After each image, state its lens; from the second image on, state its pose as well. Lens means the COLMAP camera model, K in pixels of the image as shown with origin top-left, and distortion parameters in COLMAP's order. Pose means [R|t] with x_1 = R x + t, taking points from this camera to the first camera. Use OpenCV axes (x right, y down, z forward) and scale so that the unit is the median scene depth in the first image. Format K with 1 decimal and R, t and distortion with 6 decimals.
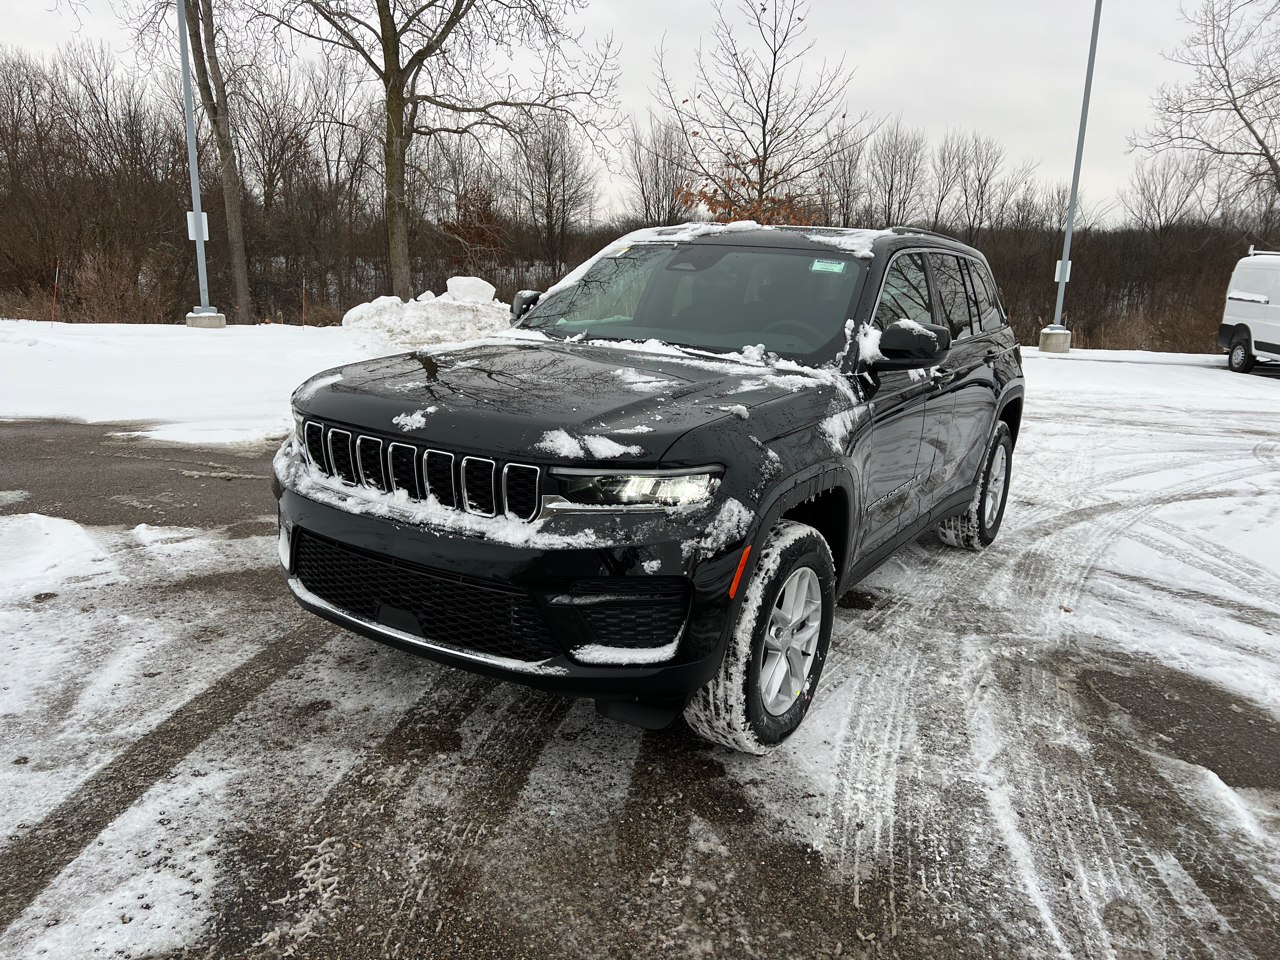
lens RADIAL K [[955.3, 0, 637.5], [0, 955.3, 481.3], [0, 0, 1]] dist [0.055645, -0.057208]
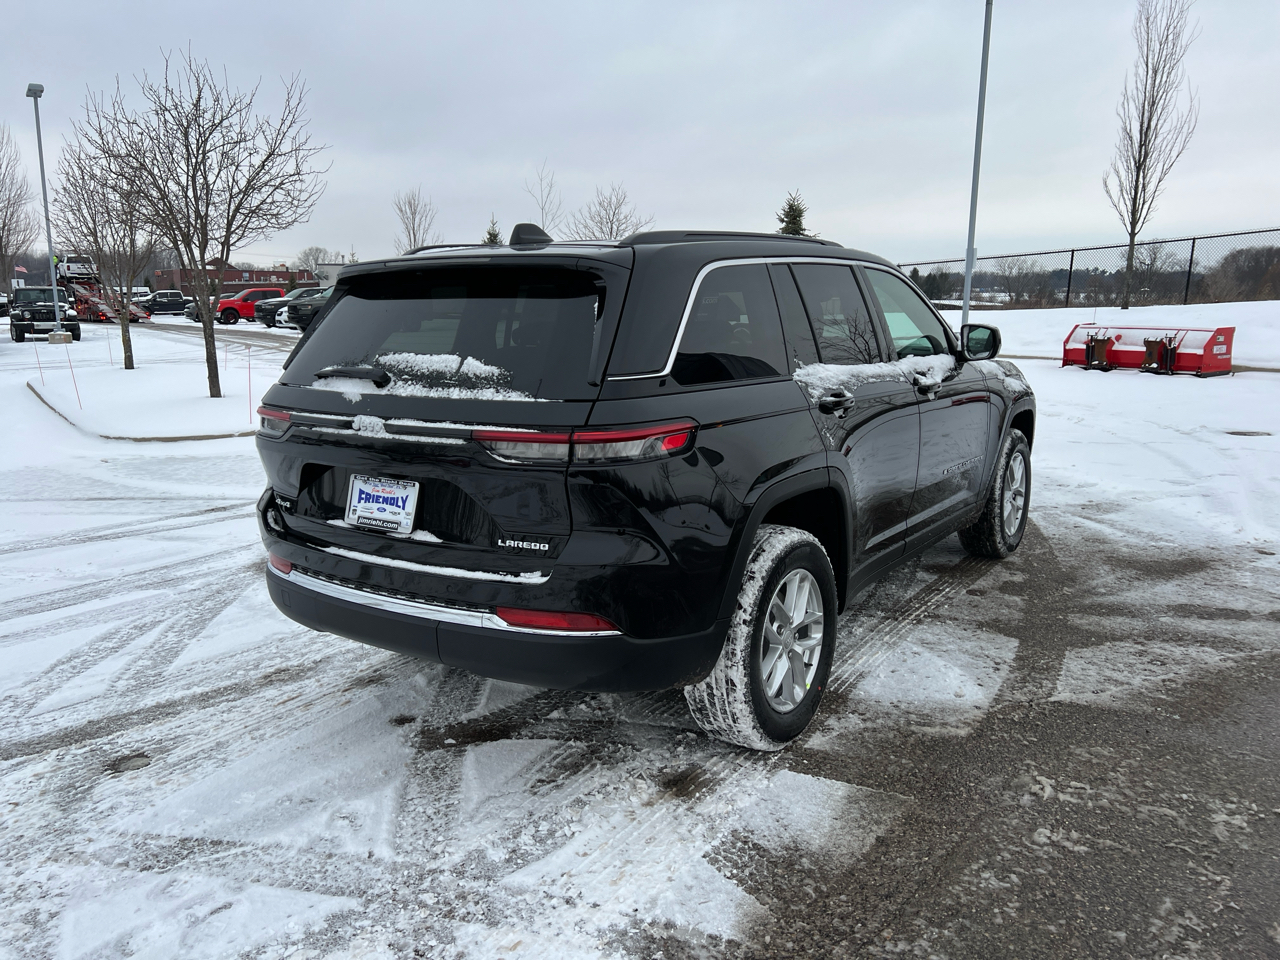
lens RADIAL K [[955.3, 0, 636.6], [0, 955.3, 496.6], [0, 0, 1]] dist [0.055645, -0.057208]
pose [[-0.998513, -0.042401, 0.034270, 0.290341], [-0.024159, 0.907634, 0.419067, -0.642007], [-0.048873, 0.417616, -0.907308, 2.872144]]
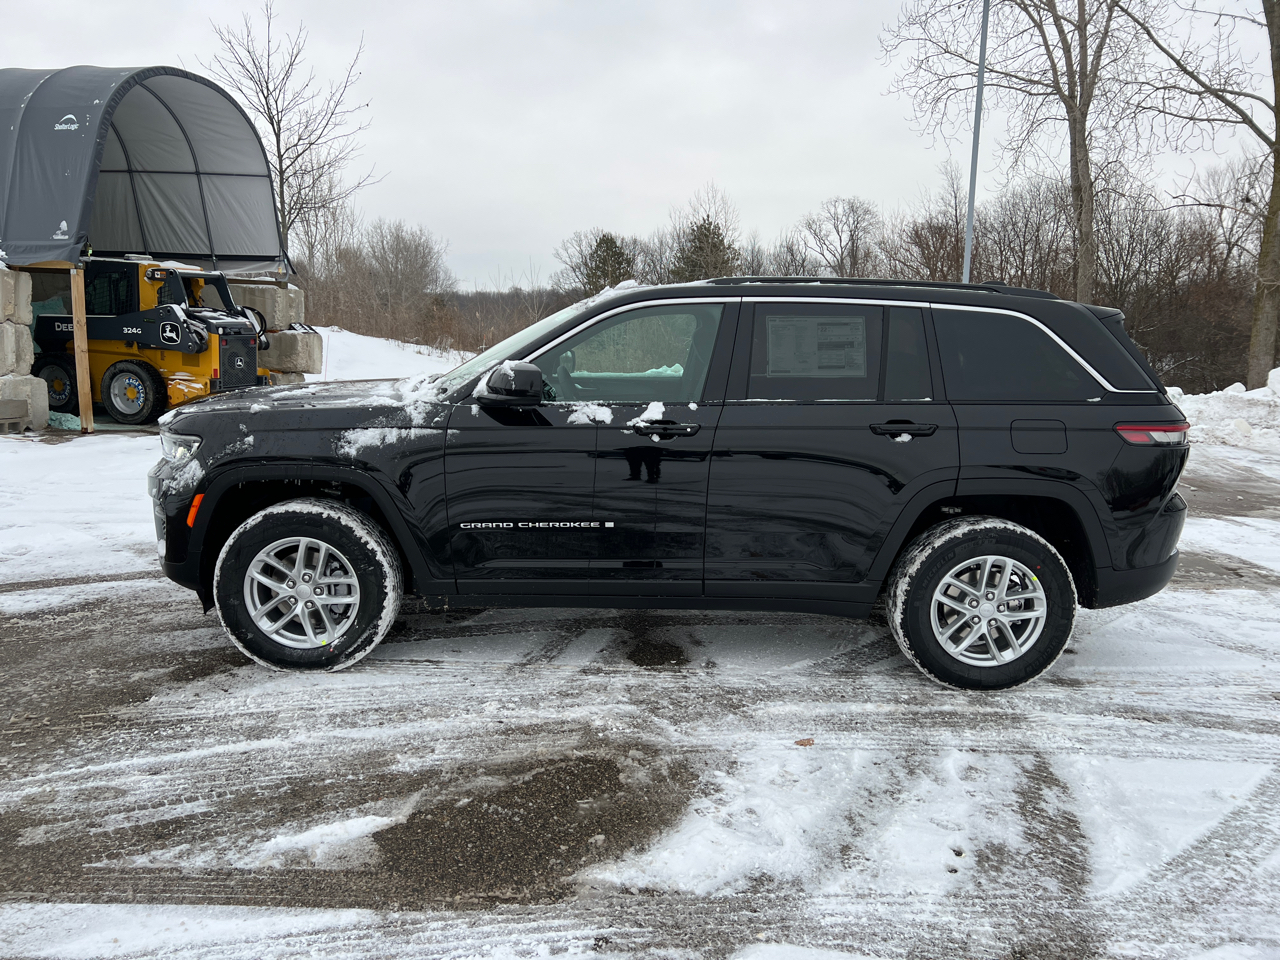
lens RADIAL K [[955.3, 0, 637.5], [0, 955.3, 489.1], [0, 0, 1]] dist [0.055645, -0.057208]
pose [[0.533470, 0.116802, -0.837716, 1.432973], [-0.194499, 0.980818, 0.012895, -0.074823], [0.823153, 0.156055, 0.545954, 0.618971]]
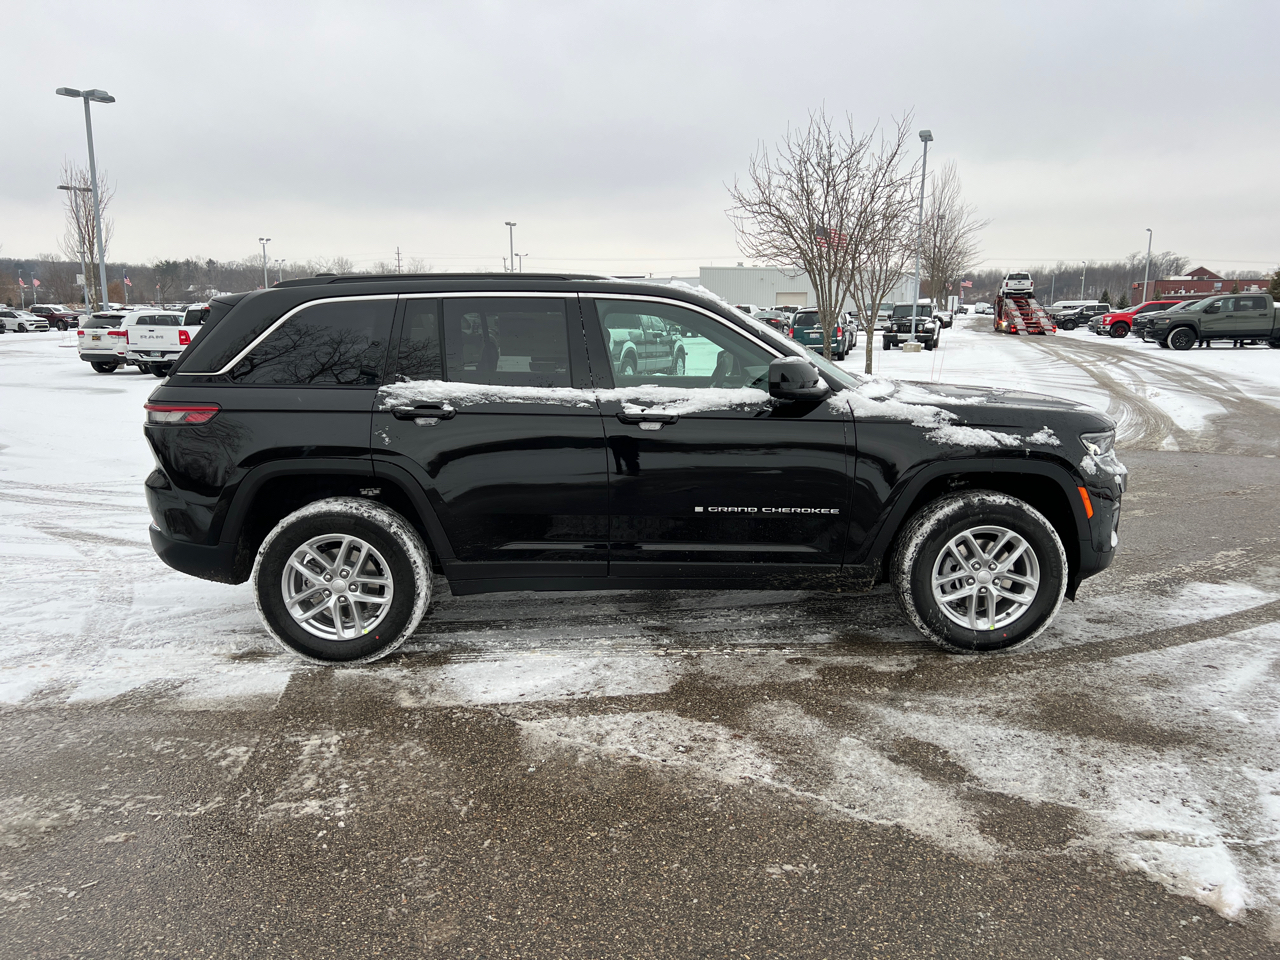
lens RADIAL K [[955.3, 0, 646.6], [0, 955.3, 482.9], [0, 0, 1]] dist [0.055645, -0.057208]
pose [[-0.559350, -0.181706, 0.808771, -1.132245], [0.166937, 0.930996, 0.324620, -0.577073], [-0.811948, 0.316590, -0.490419, 2.268575]]
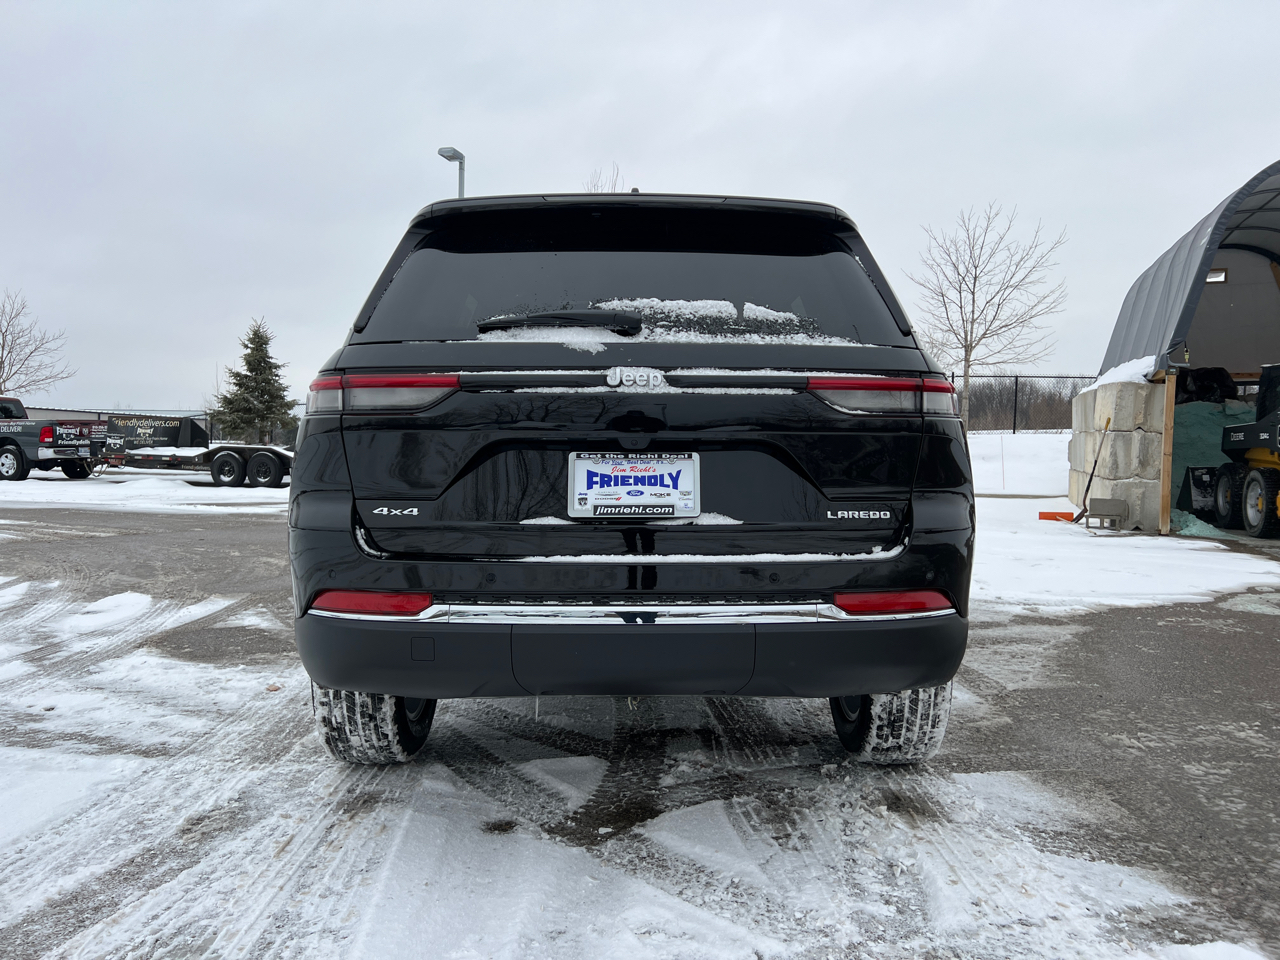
lens RADIAL K [[955.3, 0, 652.6], [0, 955.3, 482.5], [0, 0, 1]] dist [0.055645, -0.057208]
pose [[-0.834826, -0.035423, -0.549372, 0.922691], [-0.170402, 0.965545, 0.196686, -0.390272], [0.523477, 0.257813, -0.812099, 2.626768]]
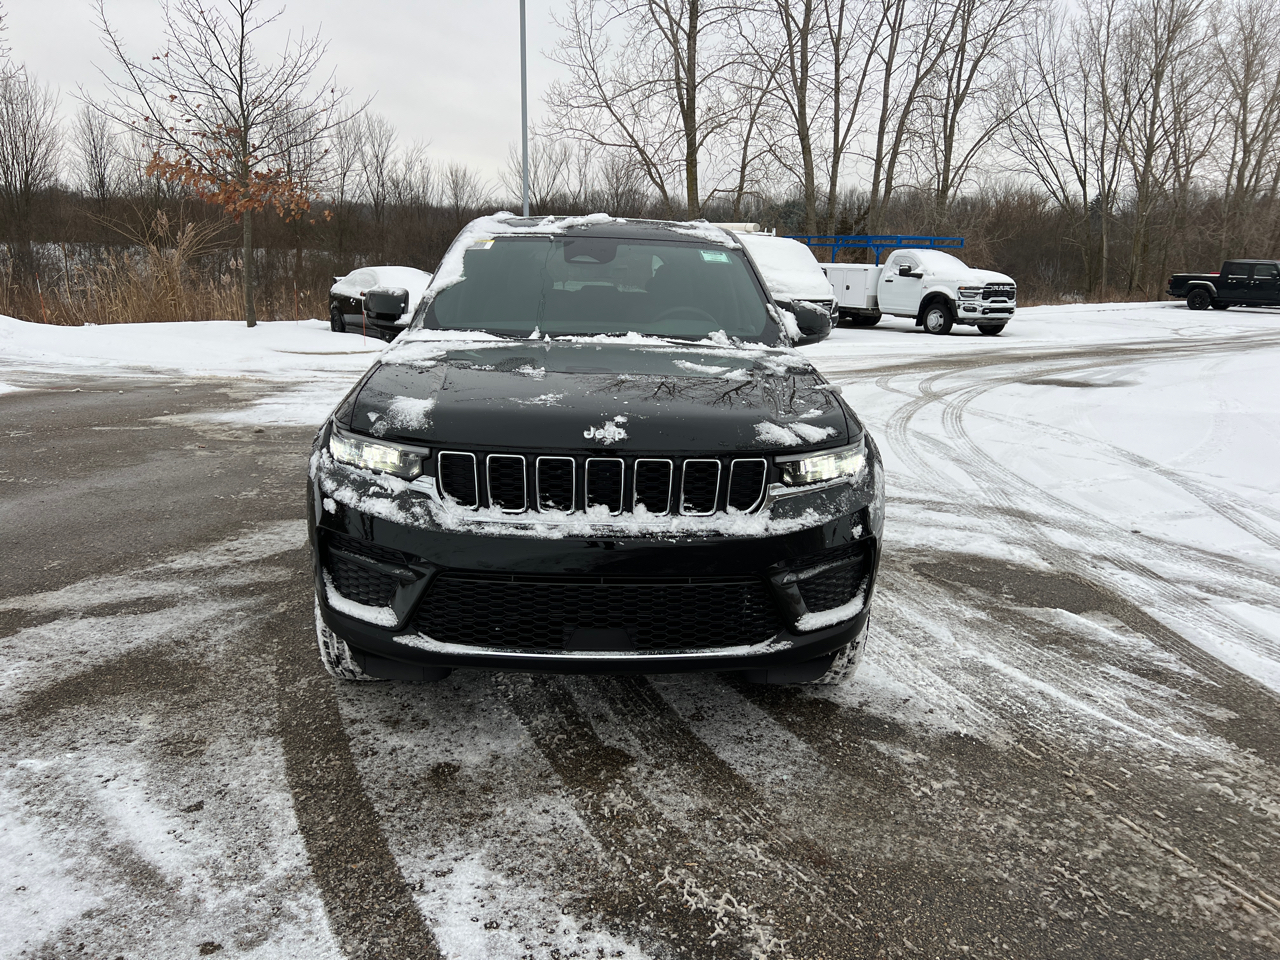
lens RADIAL K [[955.3, 0, 644.7], [0, 955.3, 470.5], [0, 0, 1]] dist [0.055645, -0.057208]
pose [[0.816715, -0.148304, 0.557657, -0.644781], [0.140186, 0.988451, 0.057561, -0.065377], [-0.559753, 0.031164, 0.828073, 0.157916]]
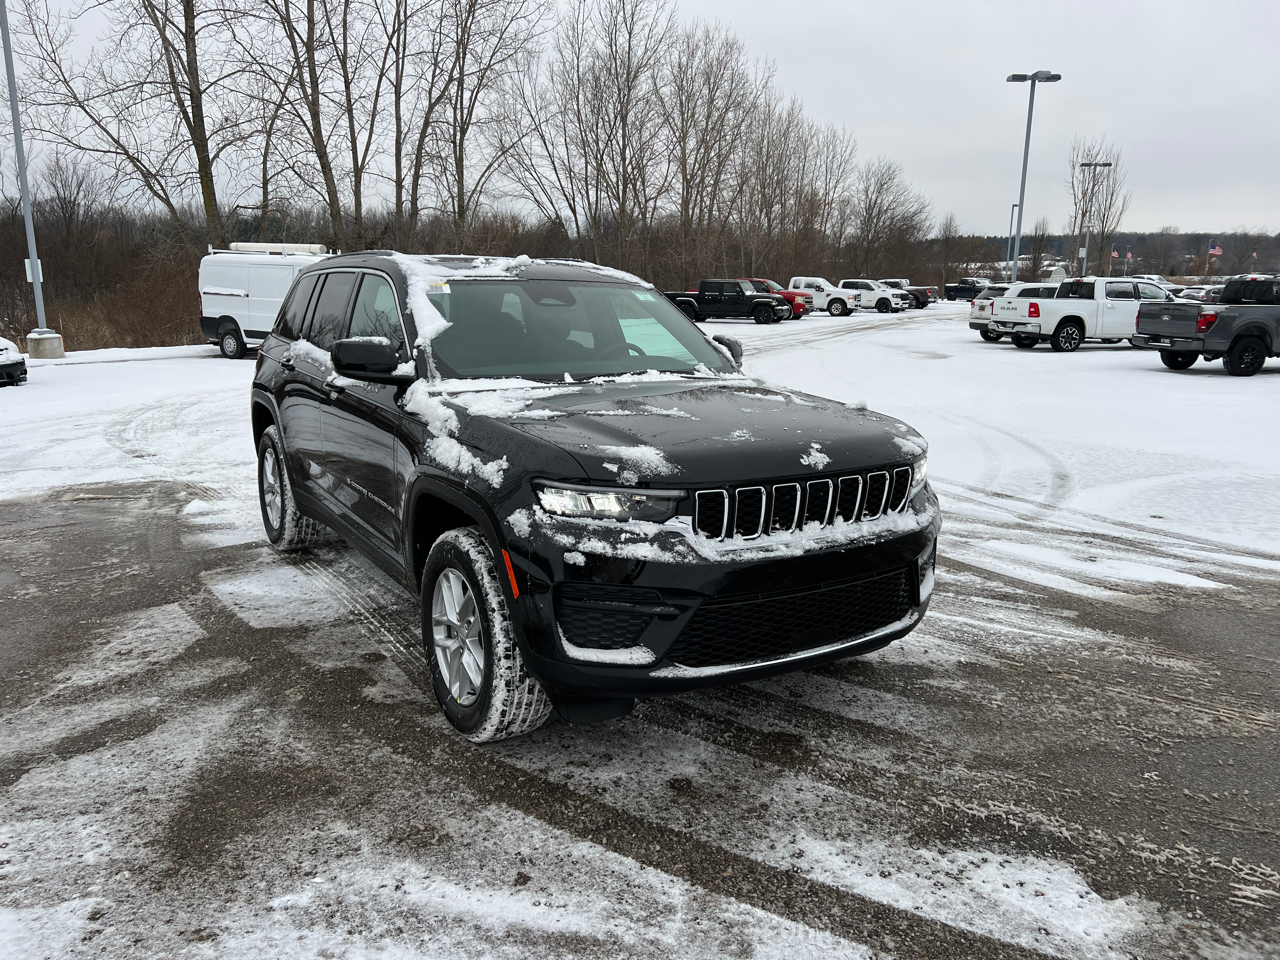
lens RADIAL K [[955.3, 0, 645.5], [0, 955.3, 483.1], [0, 0, 1]] dist [0.055645, -0.057208]
pose [[0.422317, -0.221289, 0.879022, -1.133047], [0.209492, 0.967317, 0.142868, -0.205009], [-0.881908, 0.123812, 0.454873, 0.577415]]
